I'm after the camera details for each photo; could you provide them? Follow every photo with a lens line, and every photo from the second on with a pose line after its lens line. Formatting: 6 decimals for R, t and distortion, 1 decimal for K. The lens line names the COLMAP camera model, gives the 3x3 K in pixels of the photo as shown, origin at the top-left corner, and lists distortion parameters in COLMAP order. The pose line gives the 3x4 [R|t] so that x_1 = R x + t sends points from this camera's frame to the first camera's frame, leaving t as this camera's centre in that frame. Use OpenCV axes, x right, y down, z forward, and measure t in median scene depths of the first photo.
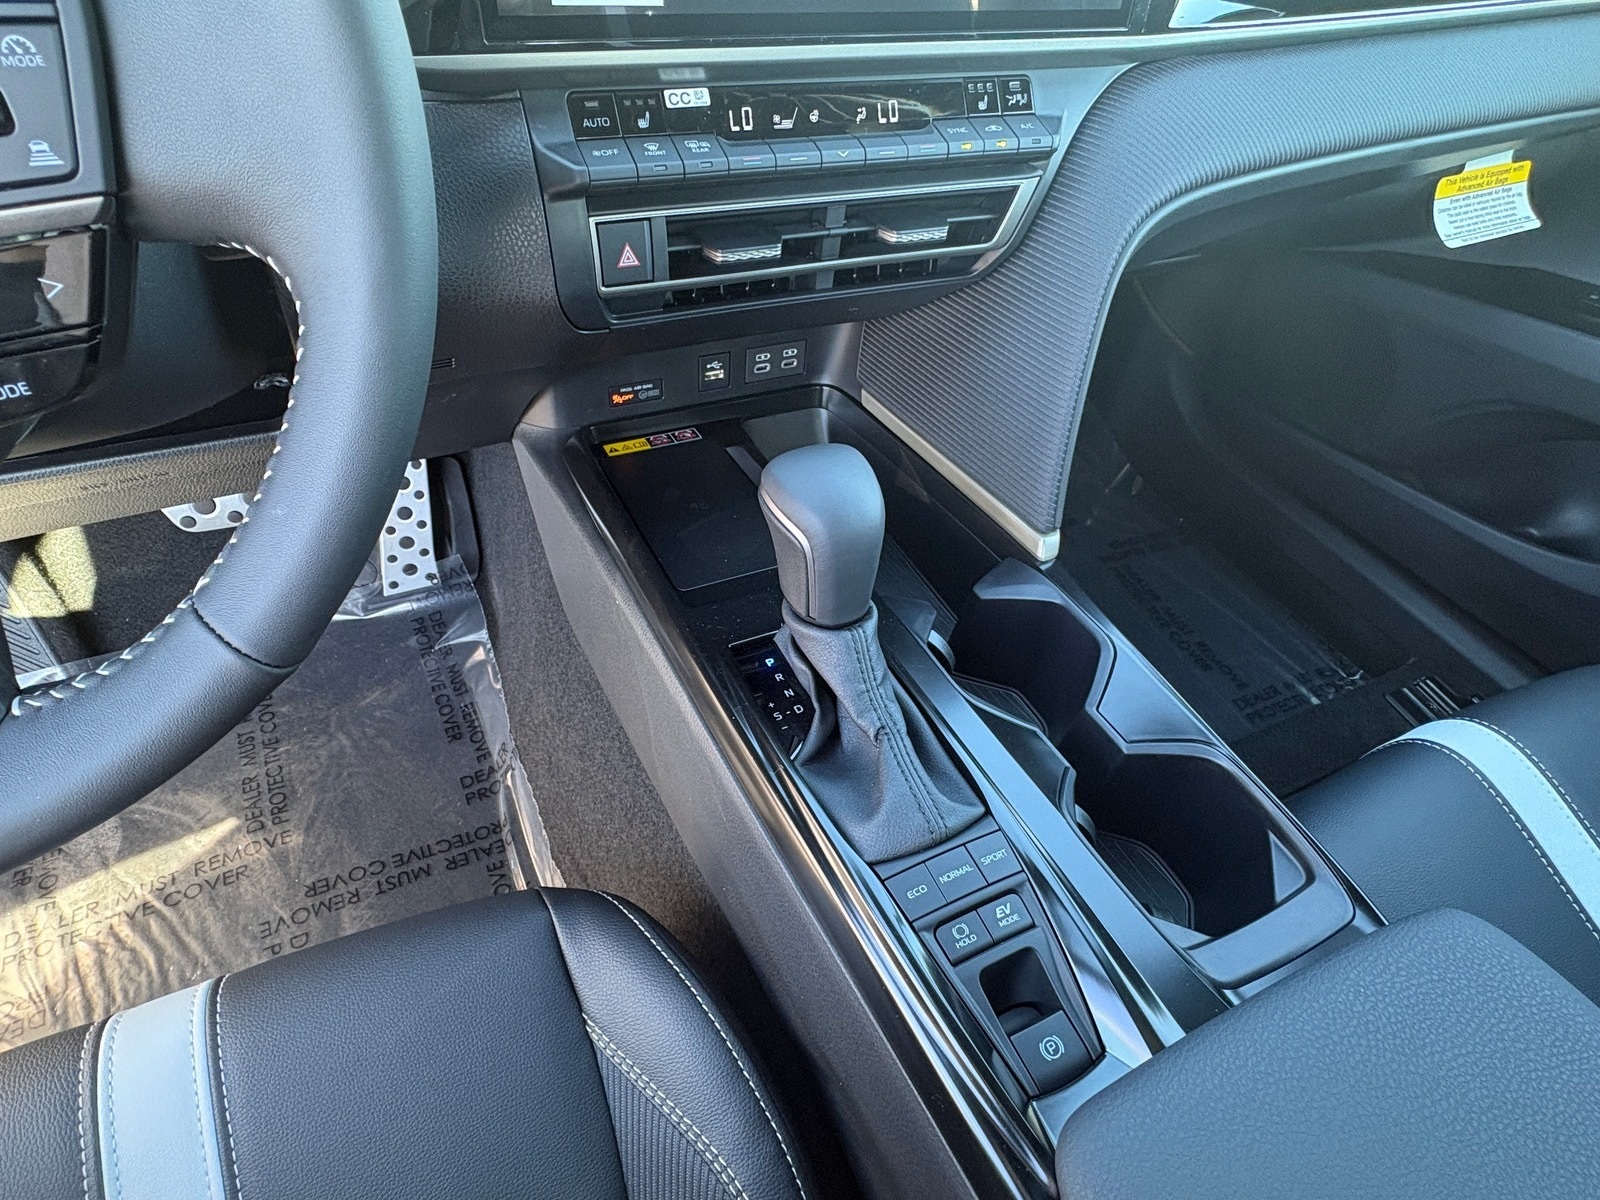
lens RADIAL K [[840.5, 0, 793.1], [0, 840.5, 608.4], [0, 0, 1]] dist [0.000364, 0.000088]
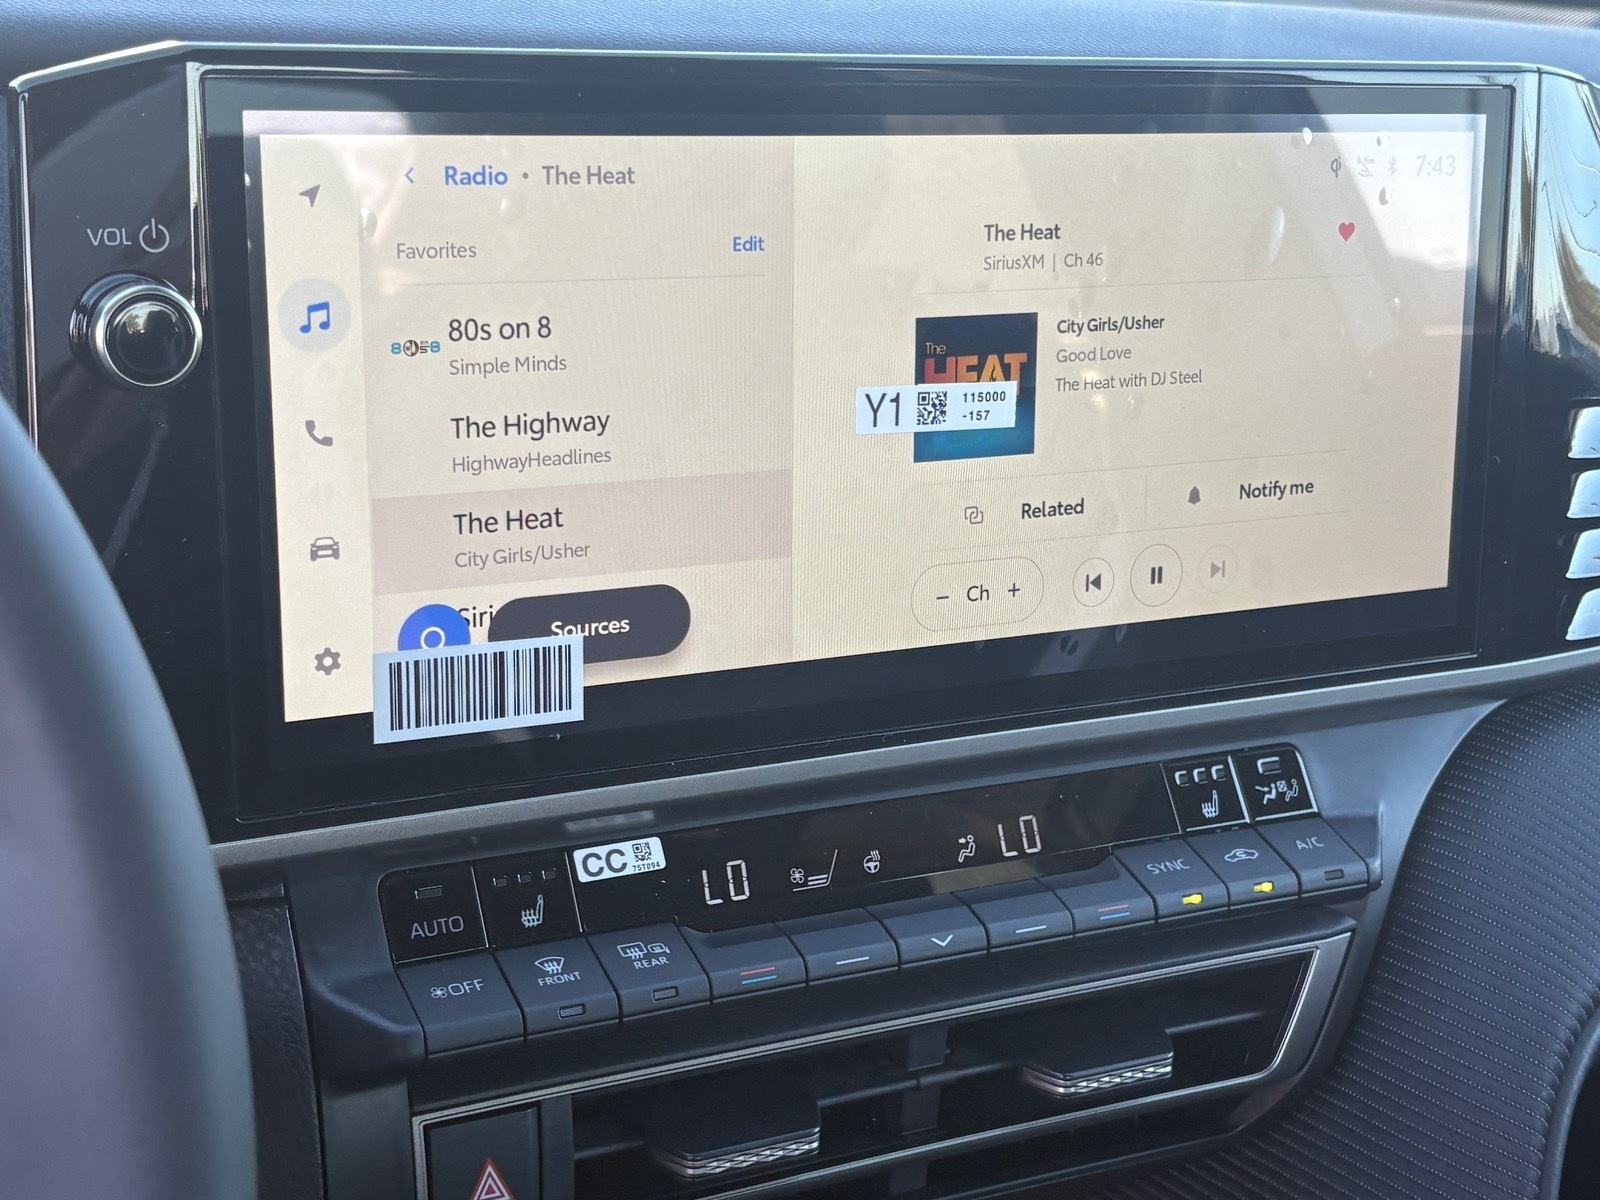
lens RADIAL K [[2320.3, 0, 797.3], [0, 2320.3, 640.8], [0, 0, 1]] dist [0.263660, -1.217674]
pose [[0.997816, -0.039071, 0.053262, -0.078961], [0.059279, 0.885400, -0.461035, -0.079378], [-0.029145, 0.463185, 0.885782, -0.227359]]
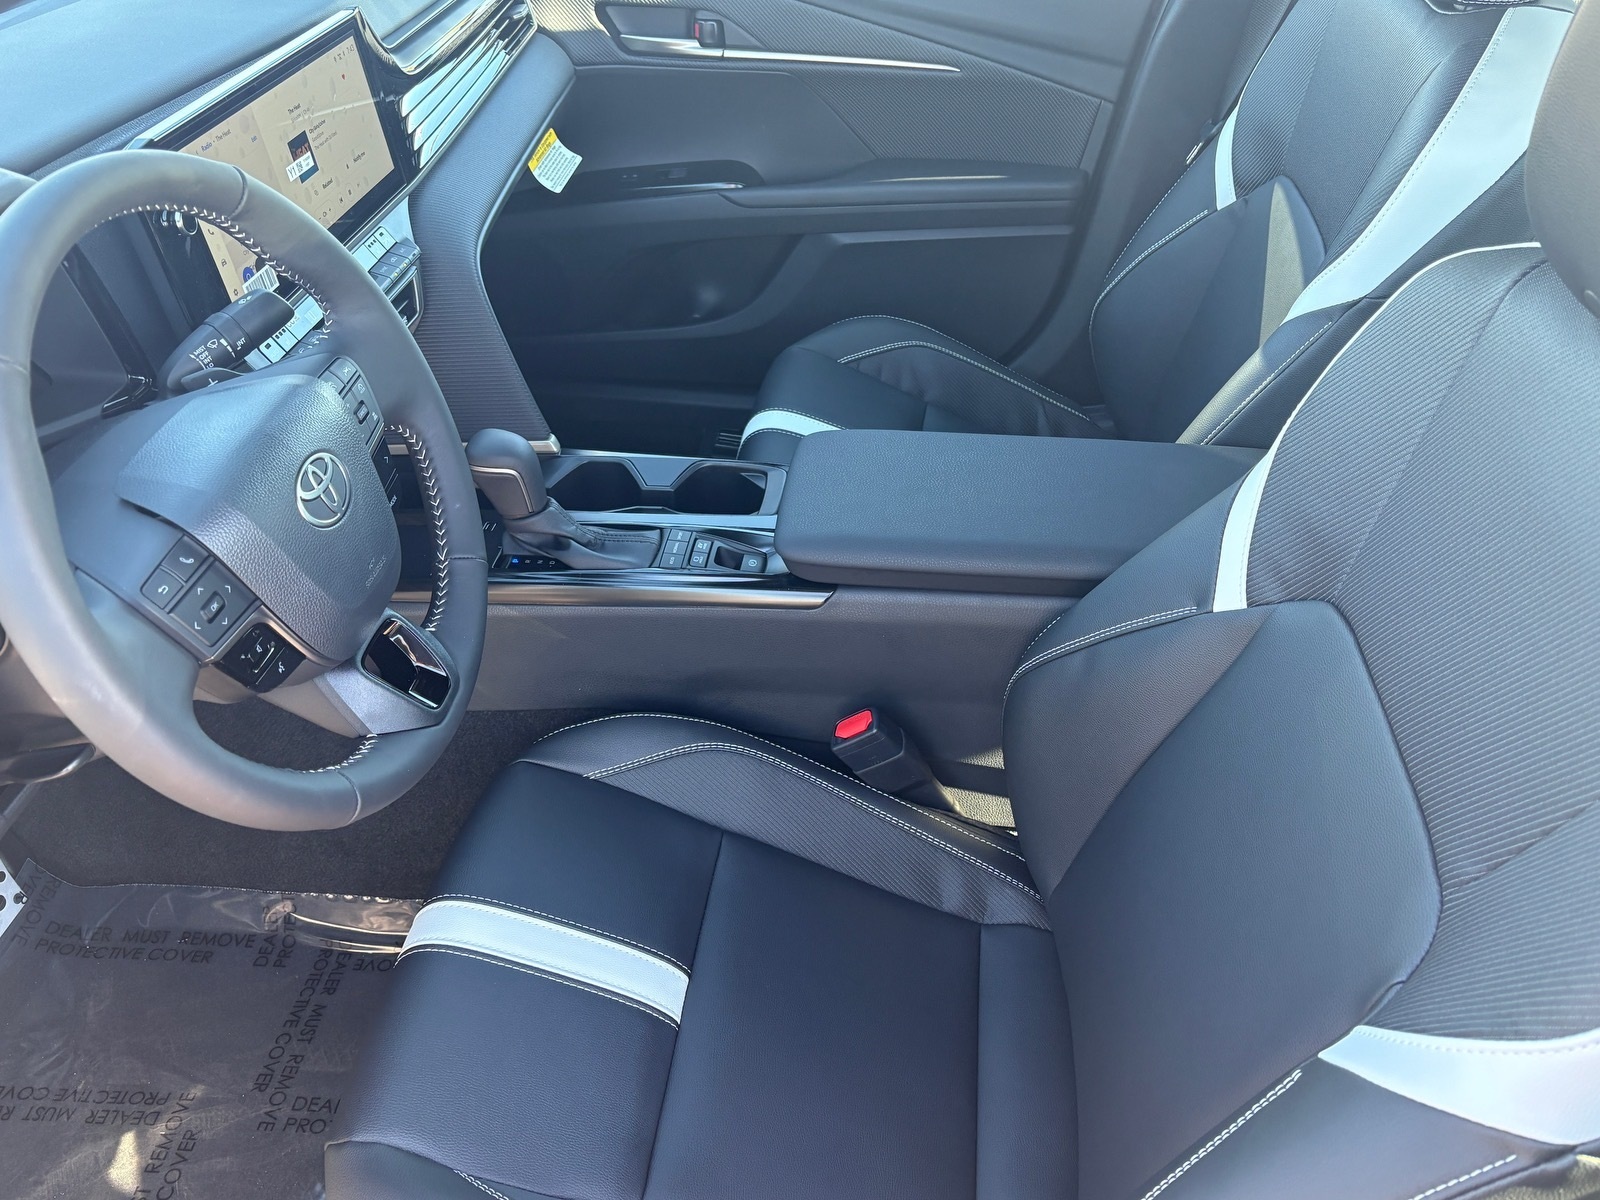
lens RADIAL K [[1233.7, 0, 800.0], [0, 1233.7, 600.0], [0, 0, 1]] dist [-0.006240, -0.002687]
pose [[0.529001, -0.582617, 0.617021, -1.318497], [0.635199, 0.753996, 0.167369, 0.070929], [-0.562743, 0.303393, 0.768943, -1.241363]]
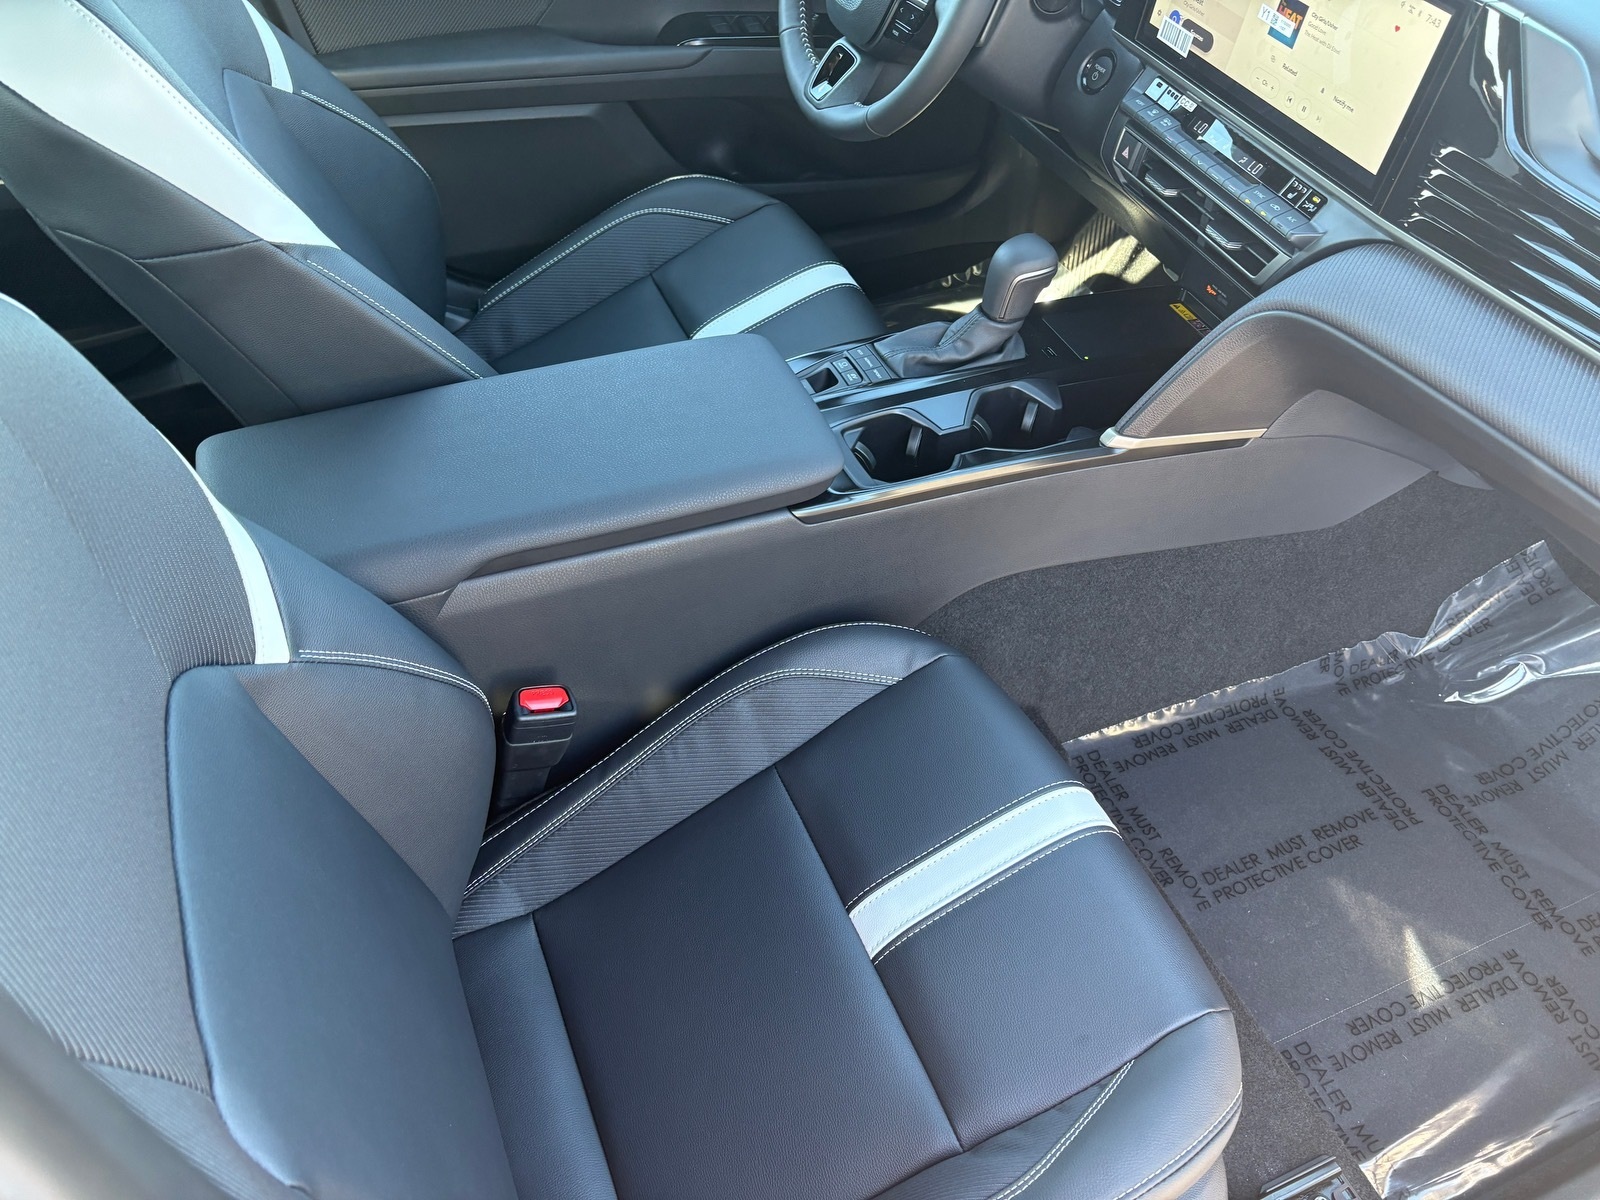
lens RADIAL K [[1221.4, 0, 800.0], [0, 1221.4, 600.0], [0, 0, 1]] dist [0.034879, -0.036389]
pose [[-0.036192, 0.660240, -0.750182, 2.473875], [-0.747069, 0.480720, 0.459126, -0.606698], [0.663761, 0.577054, 0.475847, -0.260492]]
